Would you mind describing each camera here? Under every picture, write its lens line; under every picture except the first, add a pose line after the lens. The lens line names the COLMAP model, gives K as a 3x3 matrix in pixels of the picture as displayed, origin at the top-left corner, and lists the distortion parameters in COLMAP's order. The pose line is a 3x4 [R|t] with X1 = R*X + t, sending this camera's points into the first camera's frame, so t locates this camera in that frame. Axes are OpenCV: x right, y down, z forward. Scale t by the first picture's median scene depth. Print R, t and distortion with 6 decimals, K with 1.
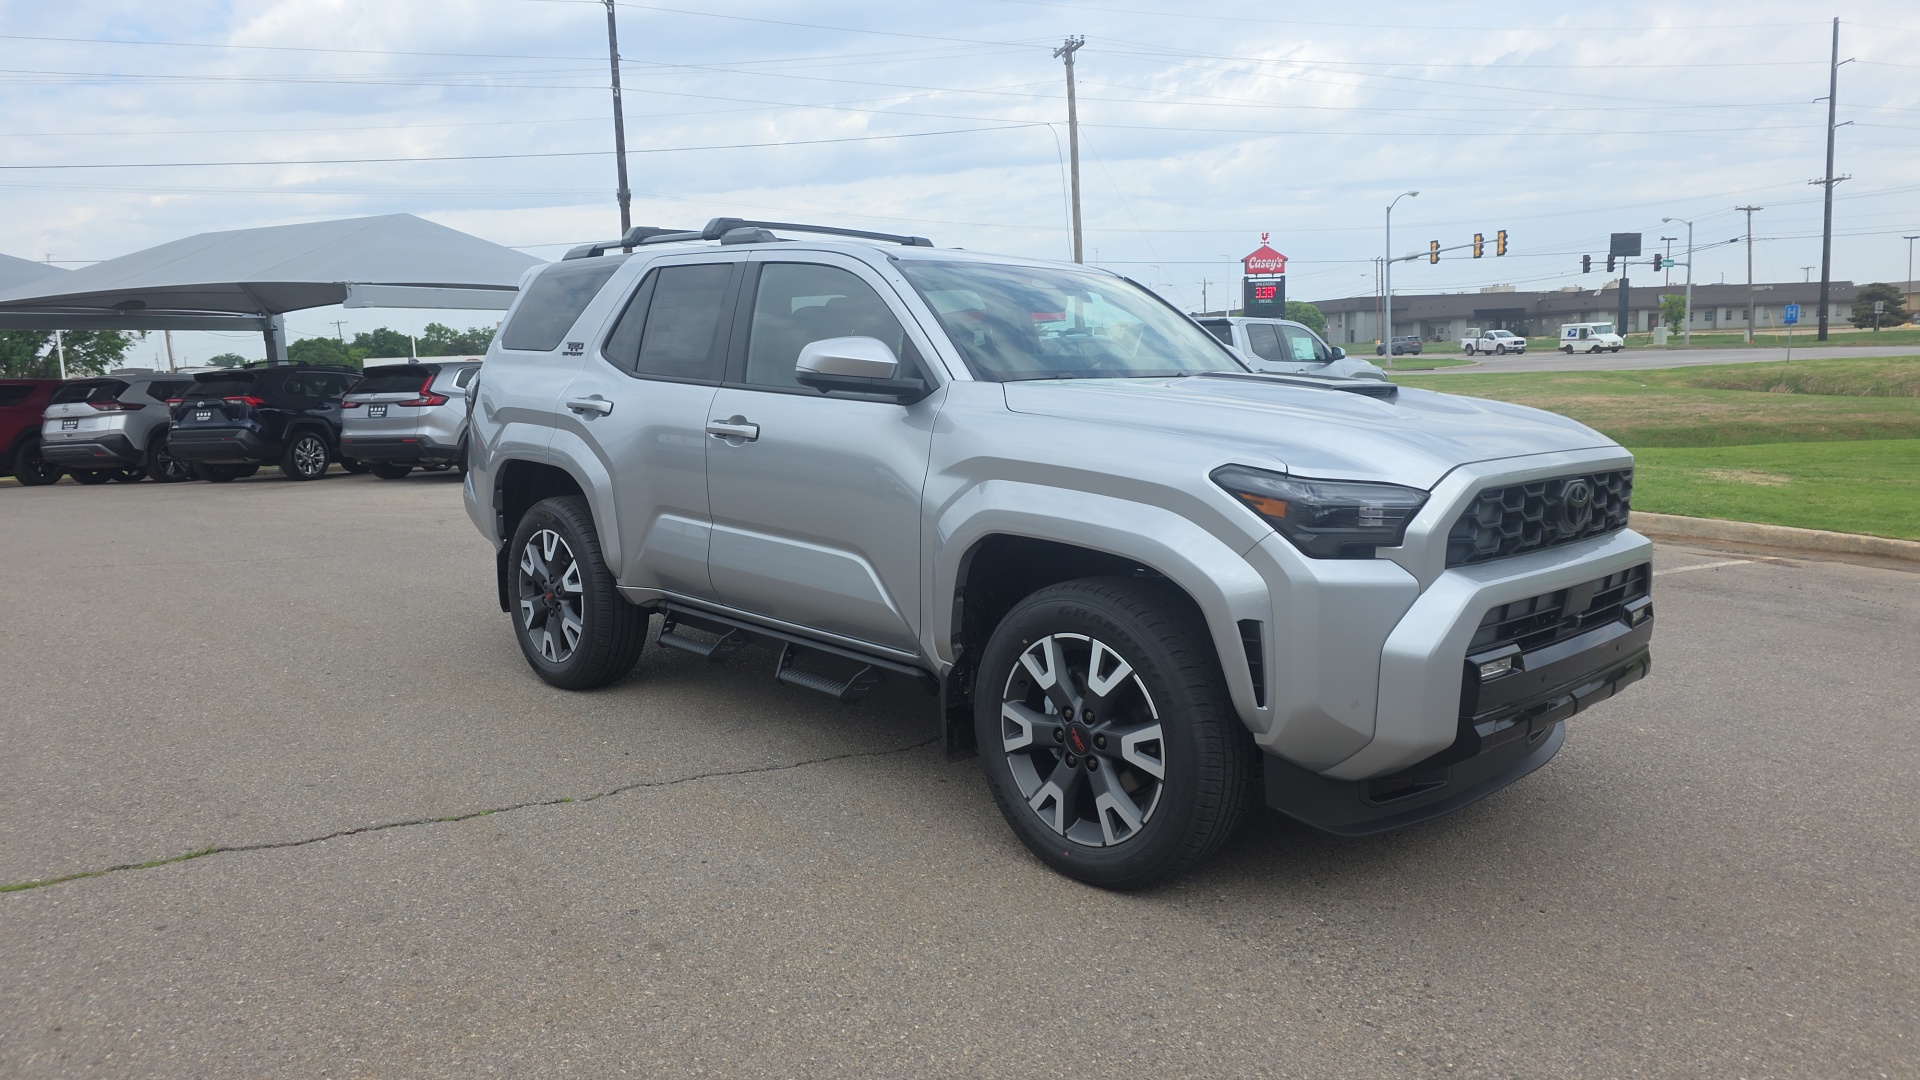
lens RADIAL K [[1298.2, 0, 980.9], [0, 1298.2, 486.4], [0, 0, 1]] dist [0.074238, -0.068307]
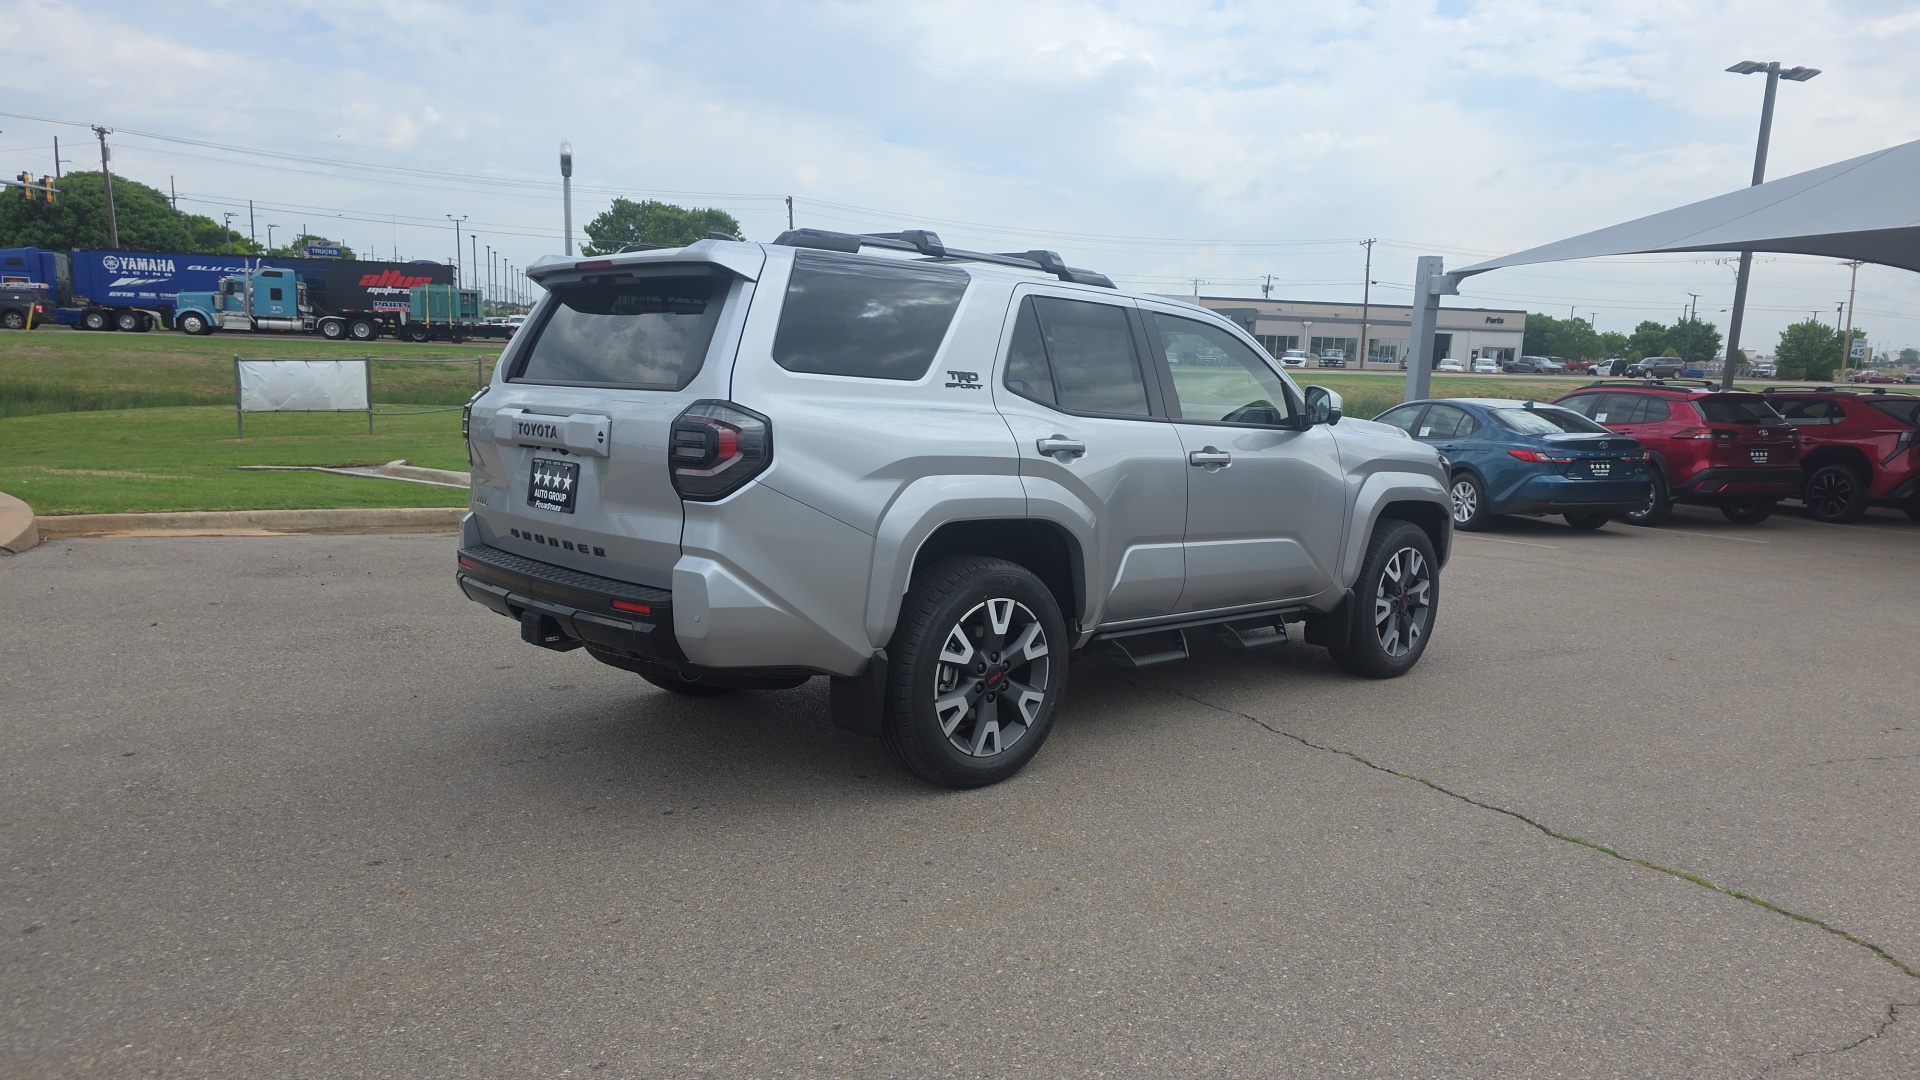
lens RADIAL K [[1276.5, 0, 1015.4], [0, 1276.5, 555.4], [0, 0, 1]] dist [0.076815, -0.069429]
pose [[-0.005947, -0.131452, 0.991305, -1.077849], [0.059157, 0.989540, 0.131572, -0.095206], [-0.998231, 0.059425, 0.001892, 0.938120]]
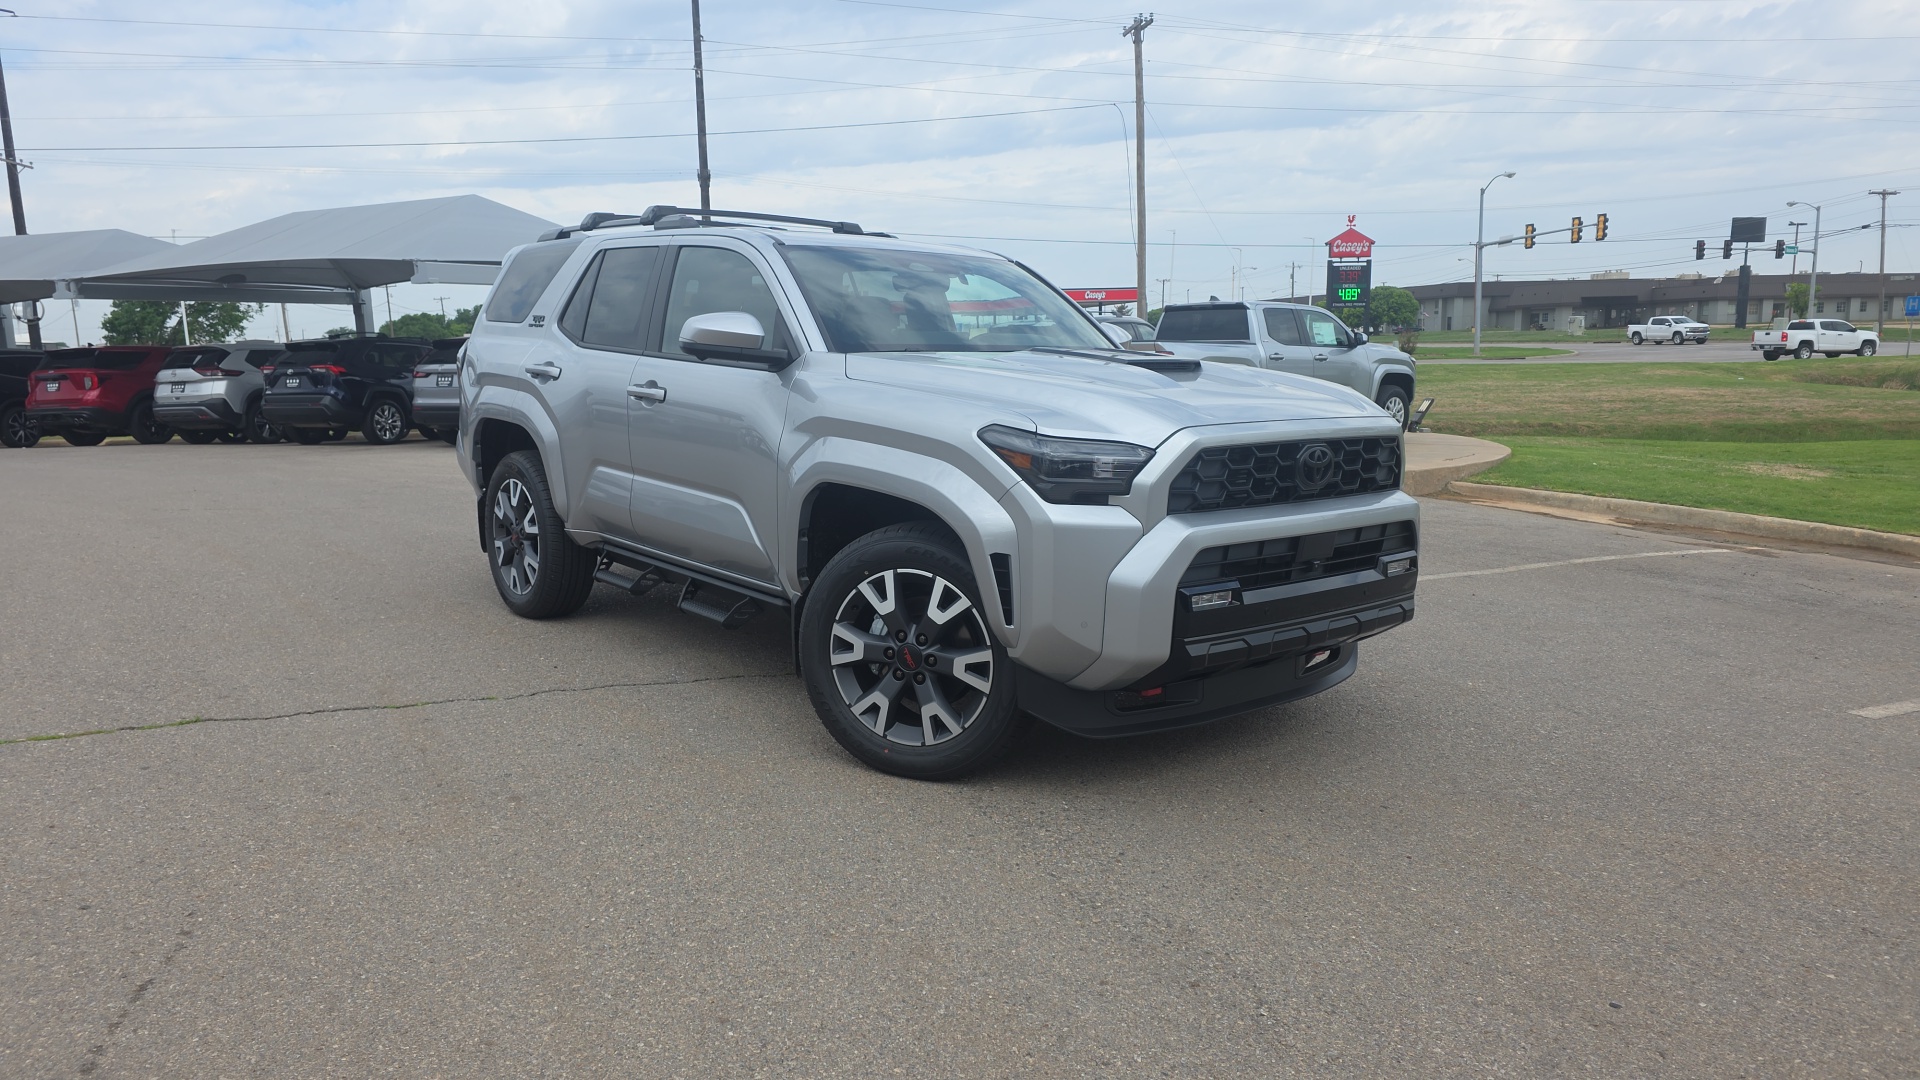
lens RADIAL K [[1297.4, 0, 947.0], [0, 1297.4, 528.7], [0, 0, 1]] dist [0.071280, -0.076258]
pose [[0.995742, 0.026798, -0.088202, 0.143537], [-0.022796, 0.998678, 0.046071, 0.014183], [0.089320, -0.043864, 0.995037, -0.104933]]
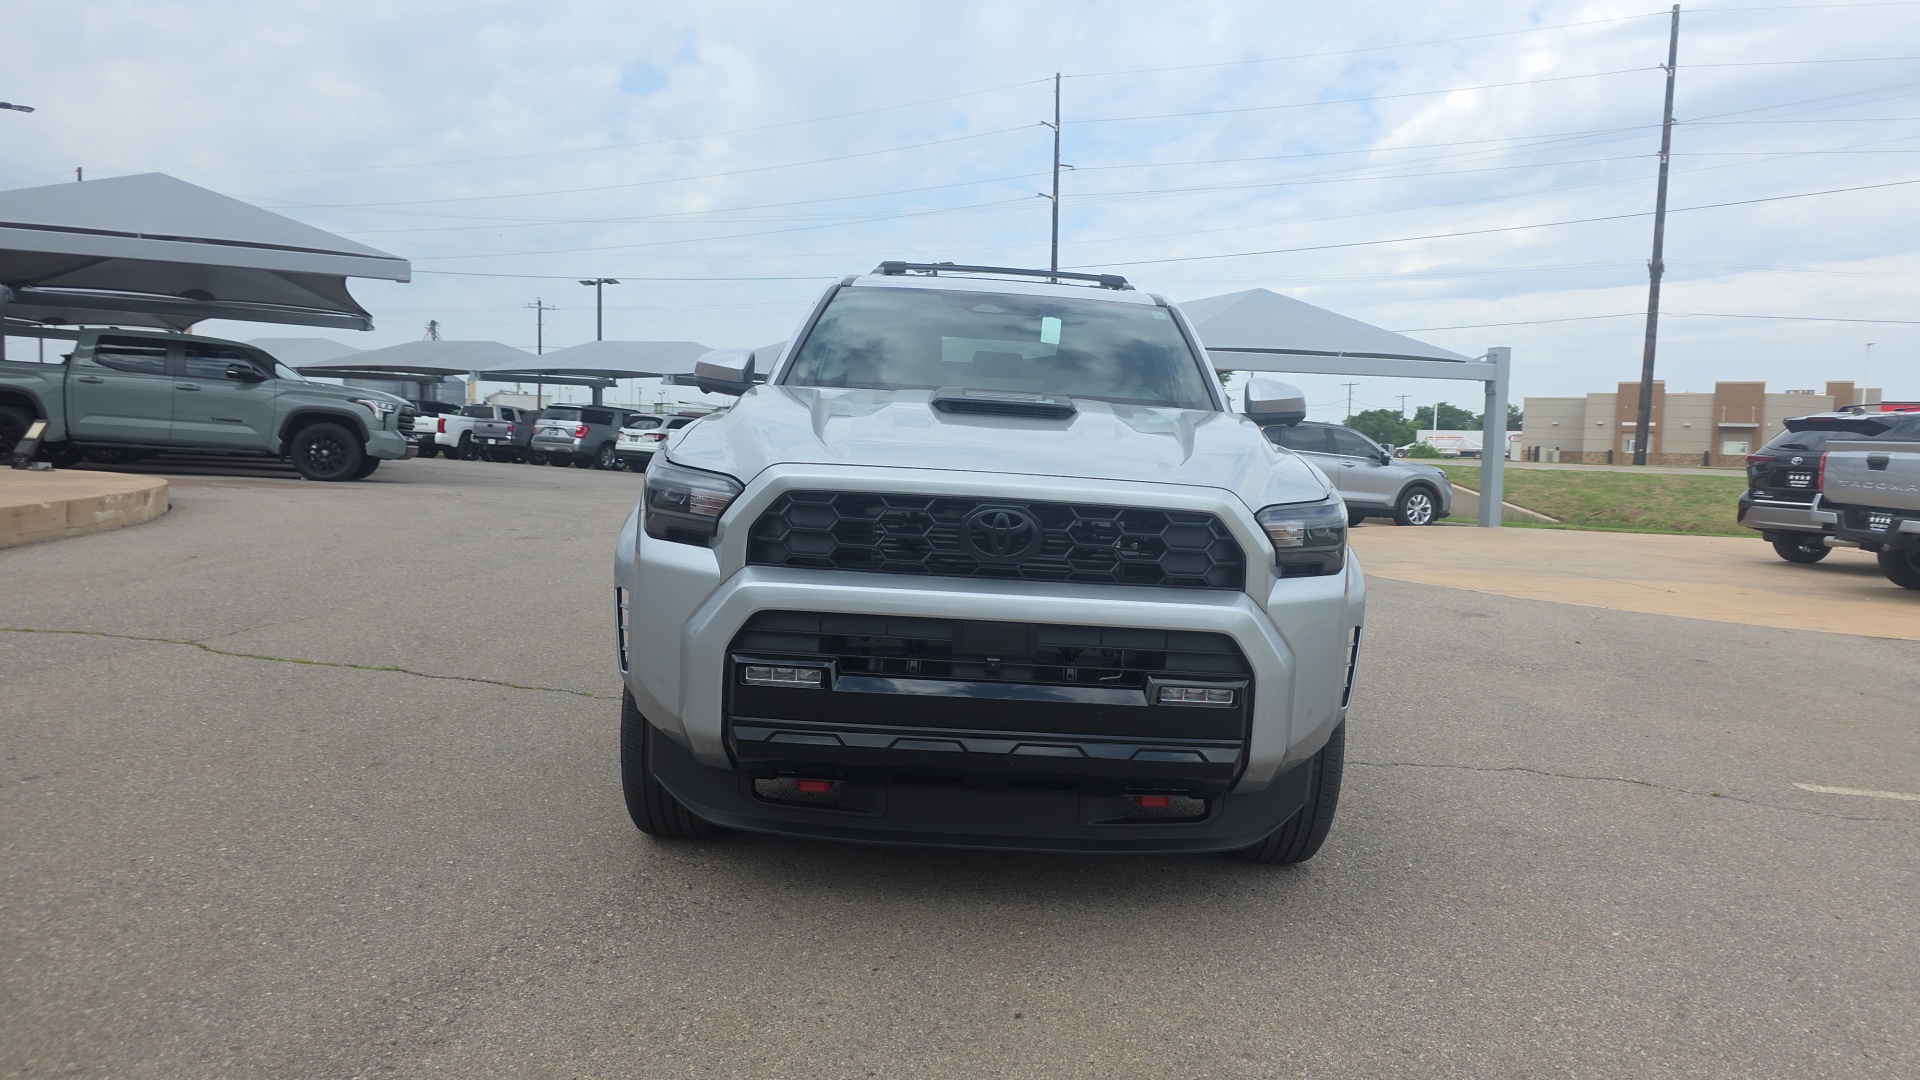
lens RADIAL K [[1286.8, 0, 1030.8], [0, 1286.8, 515.5], [0, 0, 1]] dist [0.069328, -0.081037]
pose [[0.723256, 0.091239, -0.684526, 0.648788], [-0.116239, 0.993175, 0.009562, -0.005355], [0.680727, 0.072652, 0.728926, 0.238467]]
